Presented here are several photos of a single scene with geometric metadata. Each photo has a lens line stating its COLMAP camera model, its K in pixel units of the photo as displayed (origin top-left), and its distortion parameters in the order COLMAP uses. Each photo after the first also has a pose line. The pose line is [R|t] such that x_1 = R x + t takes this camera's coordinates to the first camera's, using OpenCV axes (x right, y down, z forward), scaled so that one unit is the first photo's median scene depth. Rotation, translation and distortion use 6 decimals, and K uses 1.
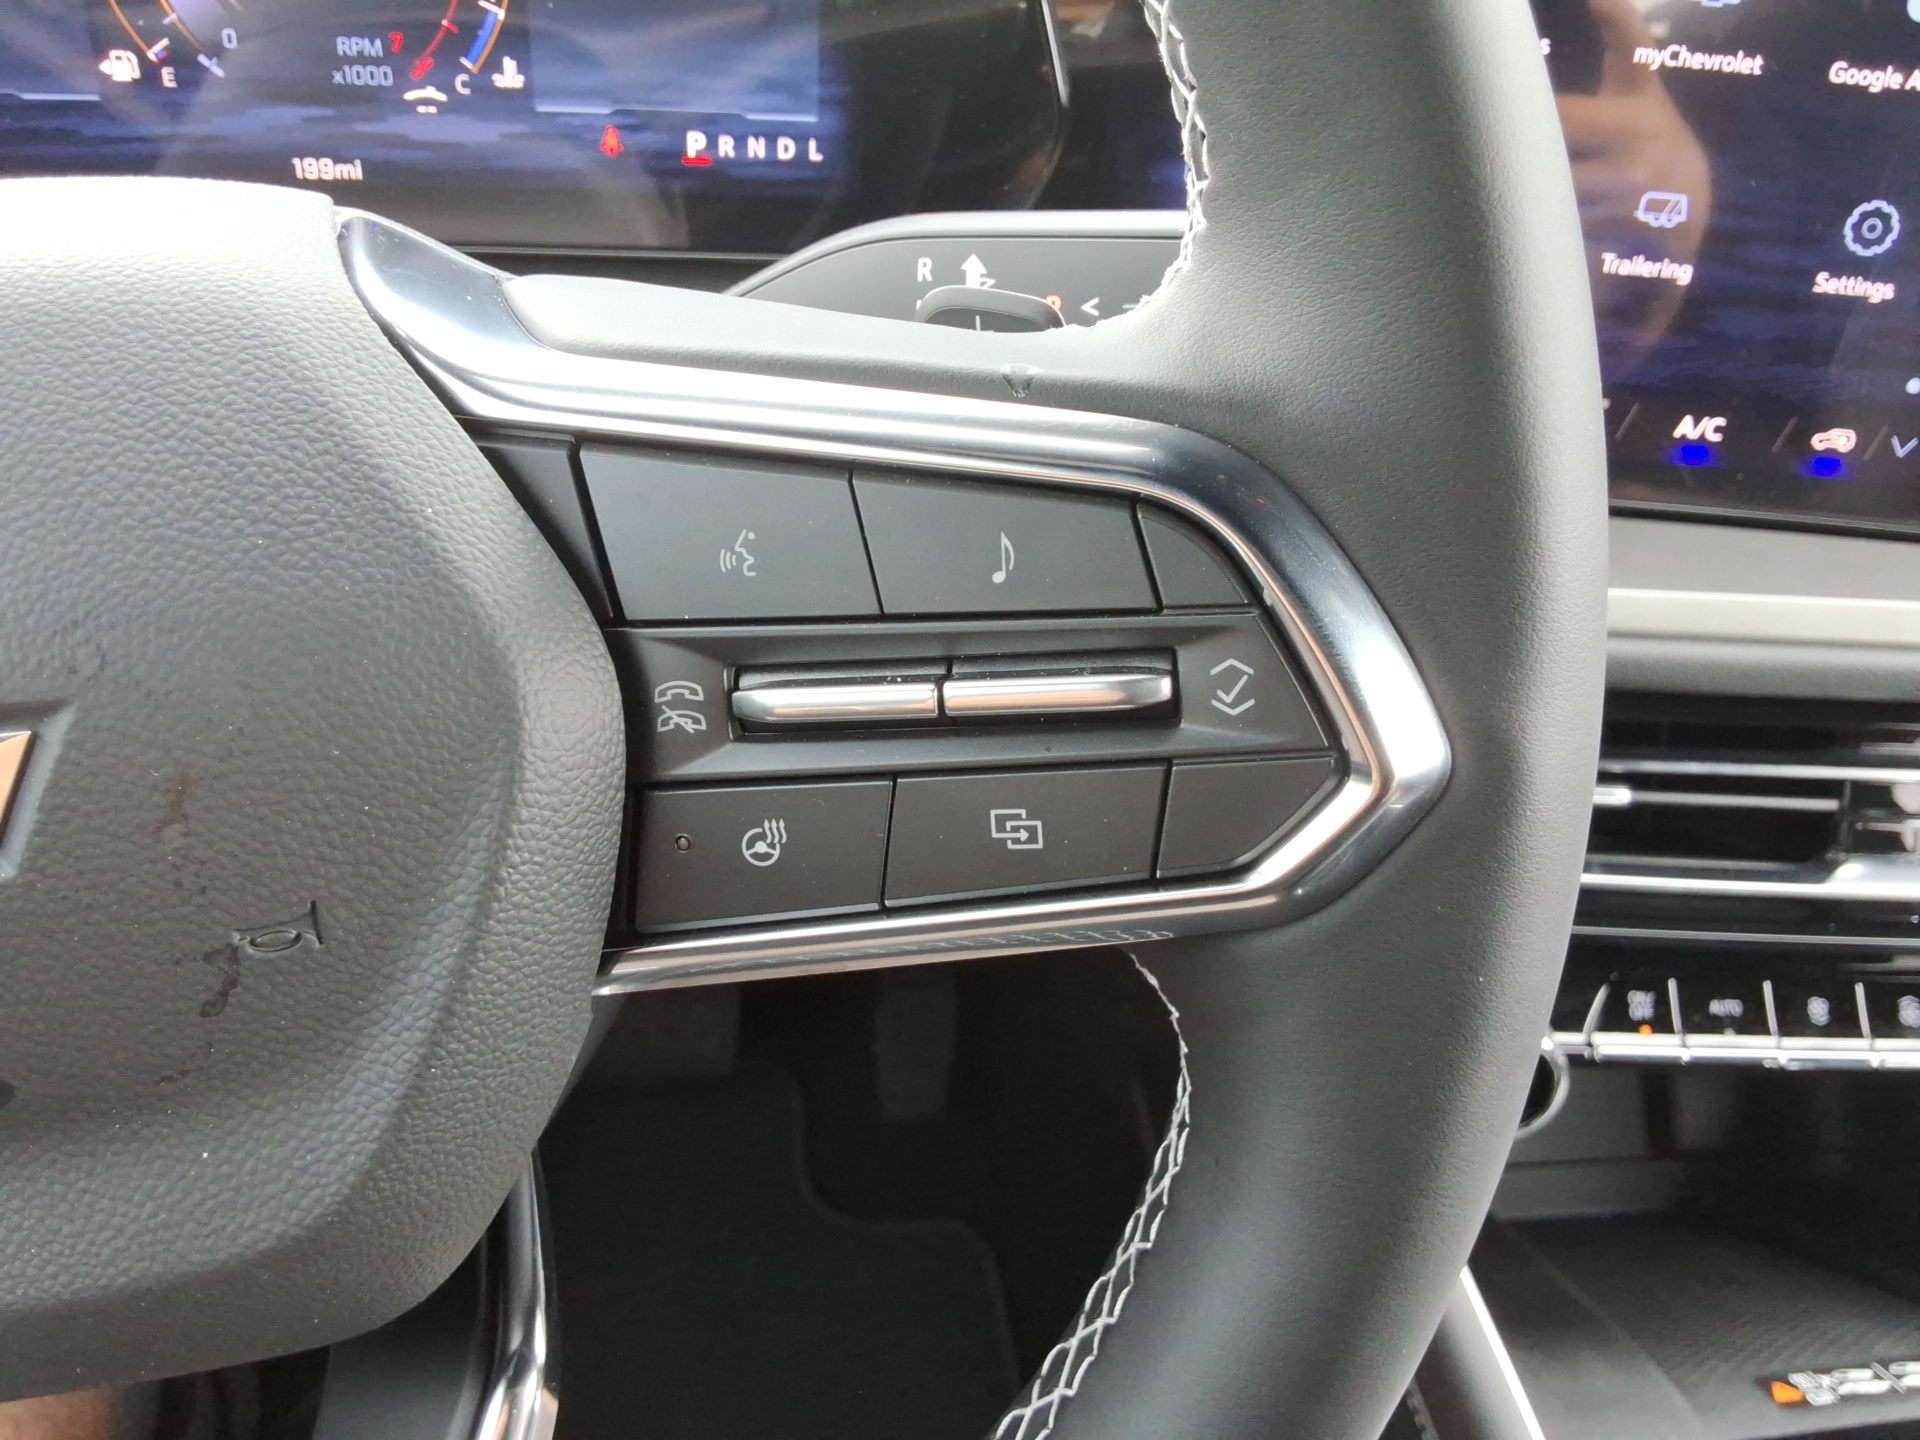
lens RADIAL K [[1542.0, 0, 974.9], [0, 1542.0, 725.0], [0, 0, 1]] dist [0.086035, -0.140054]
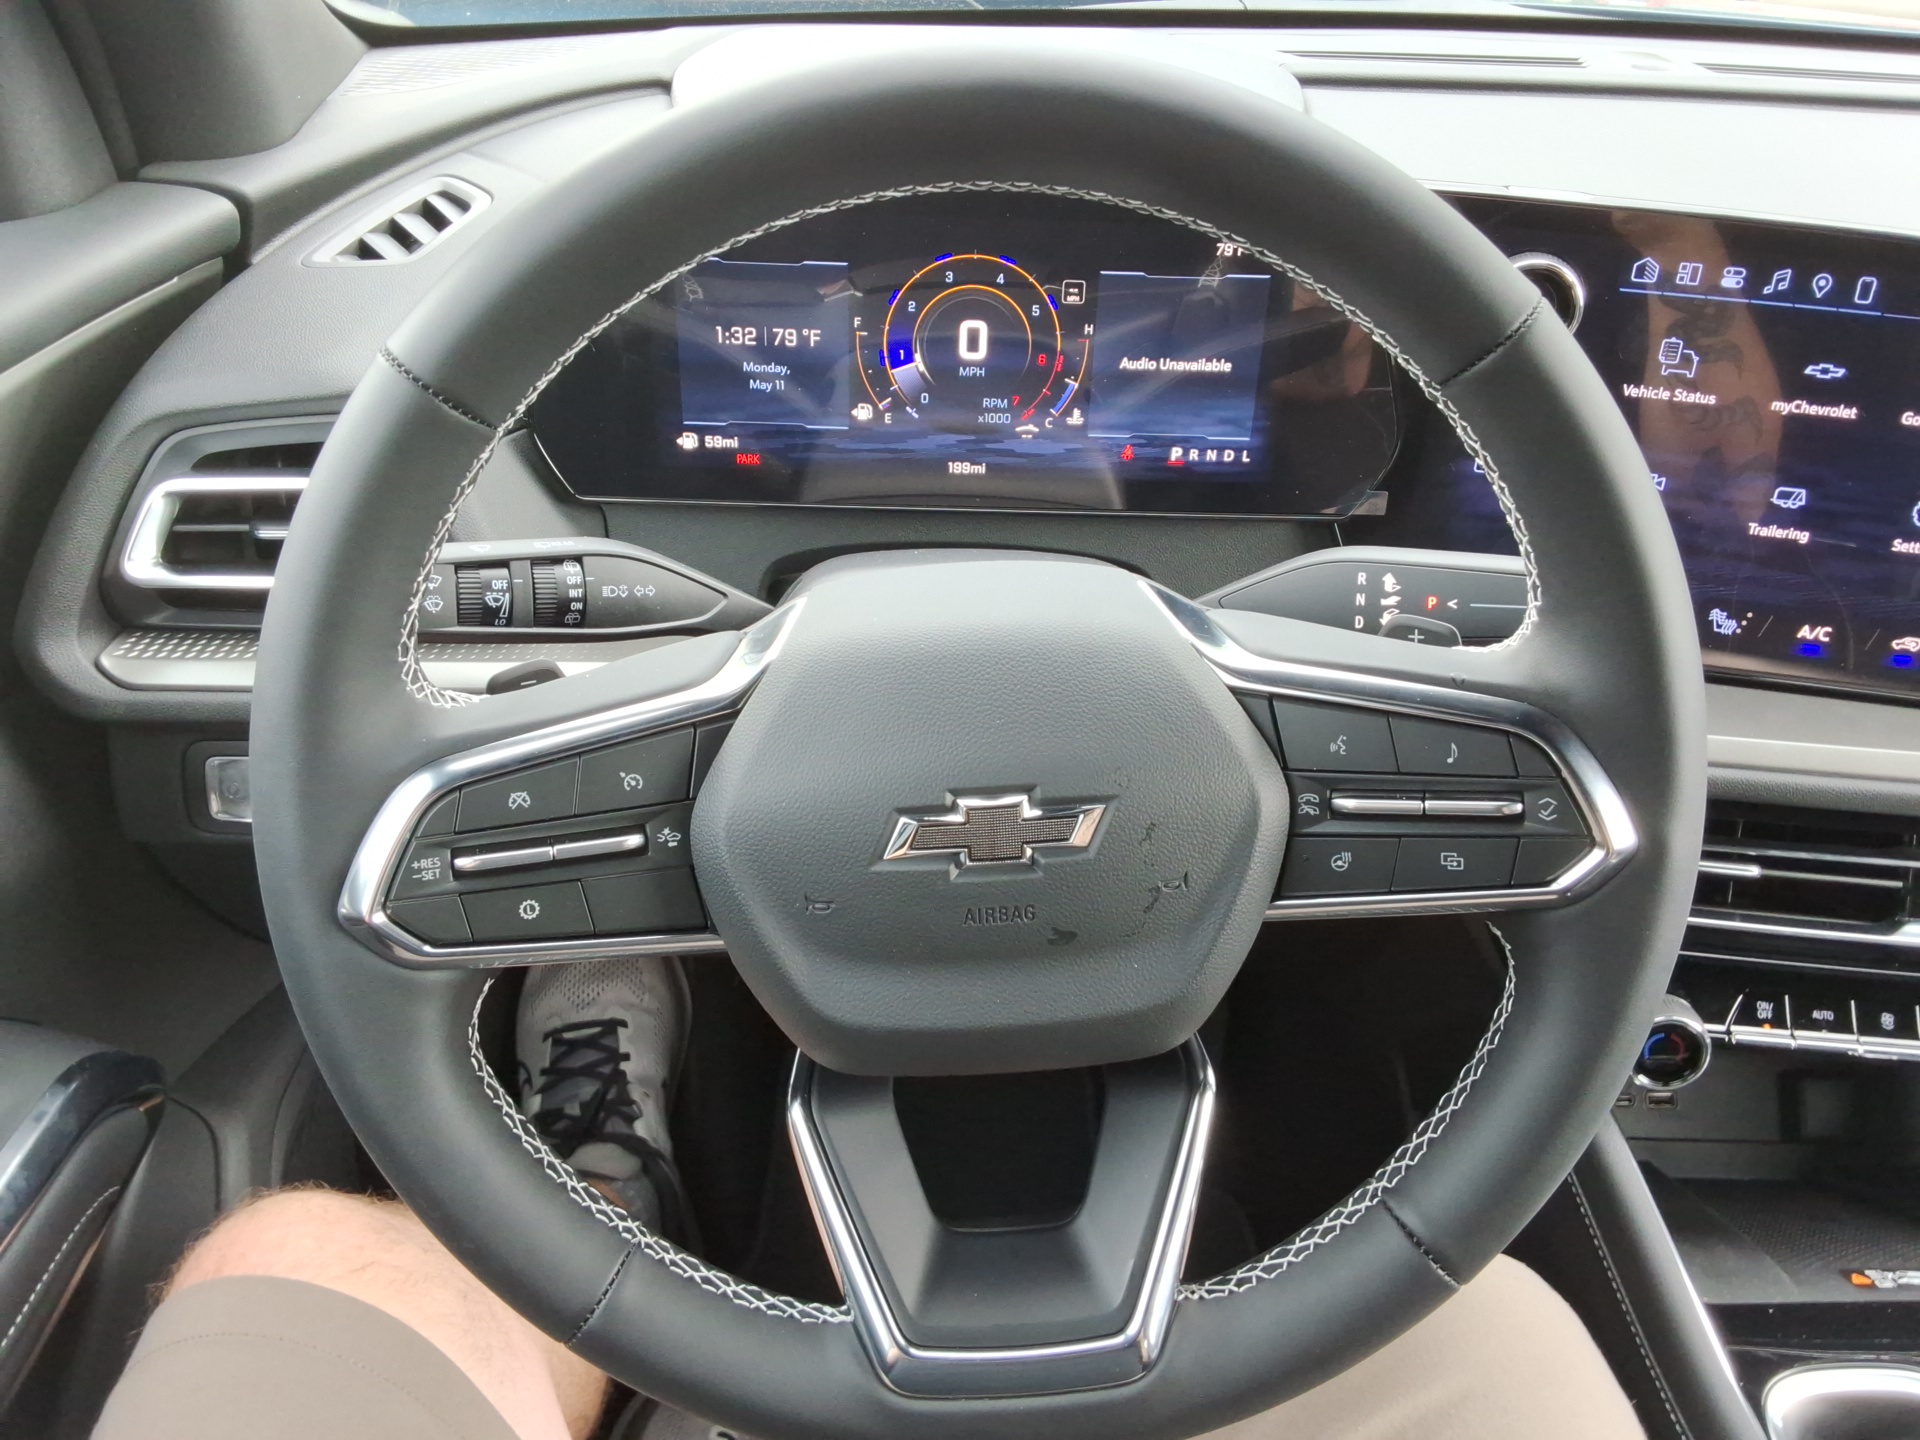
lens RADIAL K [[1542.0, 0, 961.7], [0, 1542.0, 713.4], [0, 0, 1]] dist [0.086035, -0.140054]
pose [[0.992394, 0.040365, -0.116297, -0.206473], [-0.045197, 0.998208, -0.039214, -0.015750], [0.114506, 0.044172, 0.992440, -0.686605]]
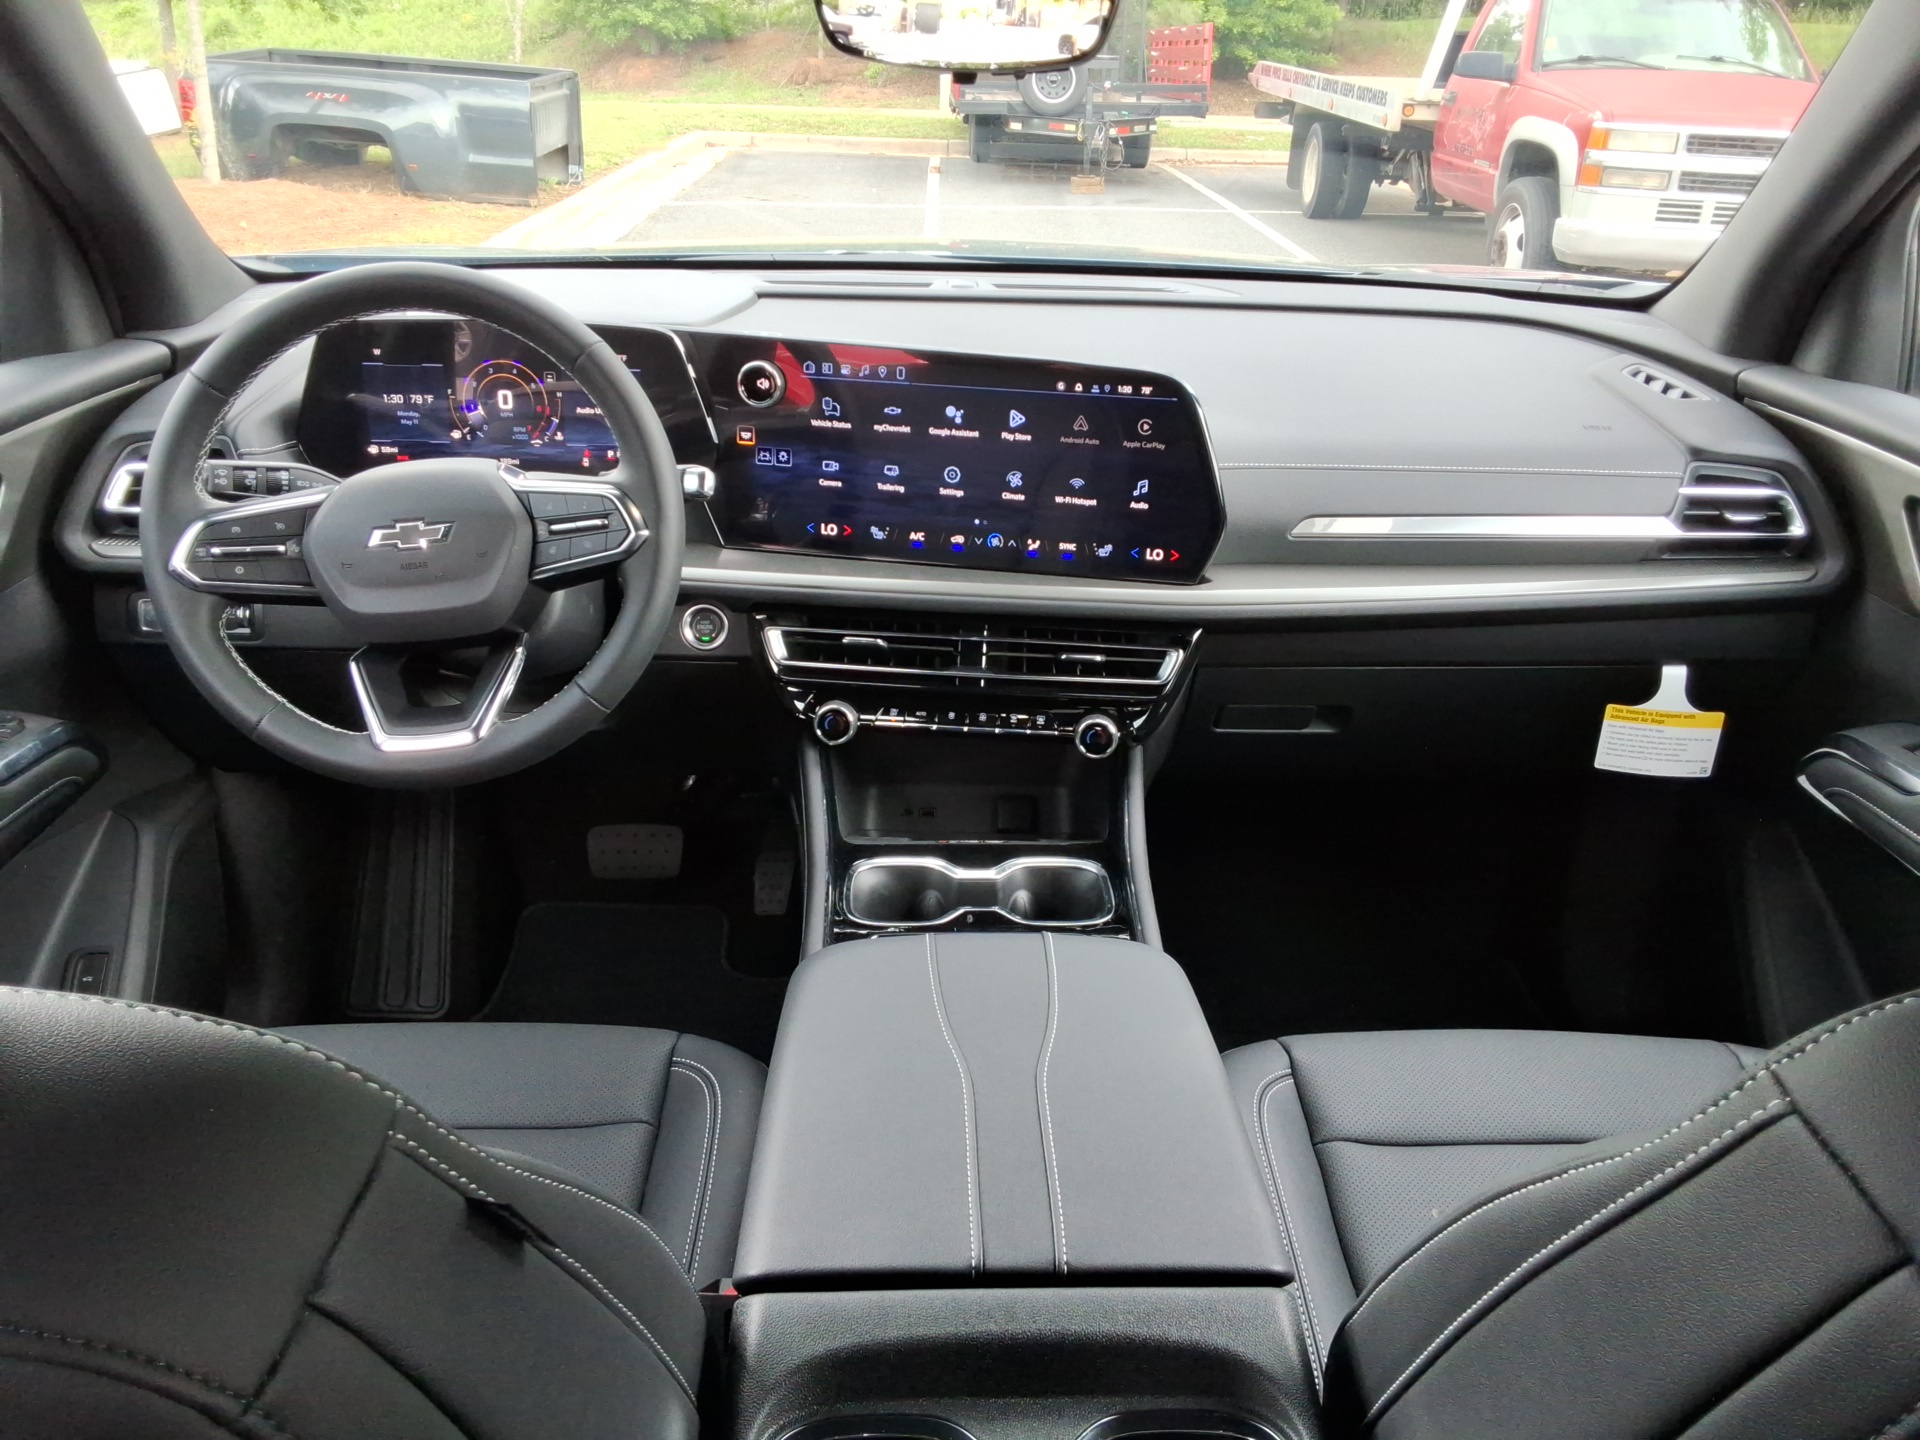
lens RADIAL K [[1542.0, 0, 992.5], [0, 1542.0, 730.5], [0, 0, 1]] dist [0.086035, -0.140054]
pose [[0.993795, 0.008092, -0.110931, 1.107717], [-0.027735, 0.983874, -0.176701, 0.867631], [0.107713, 0.178681, 0.977993, -2.304209]]
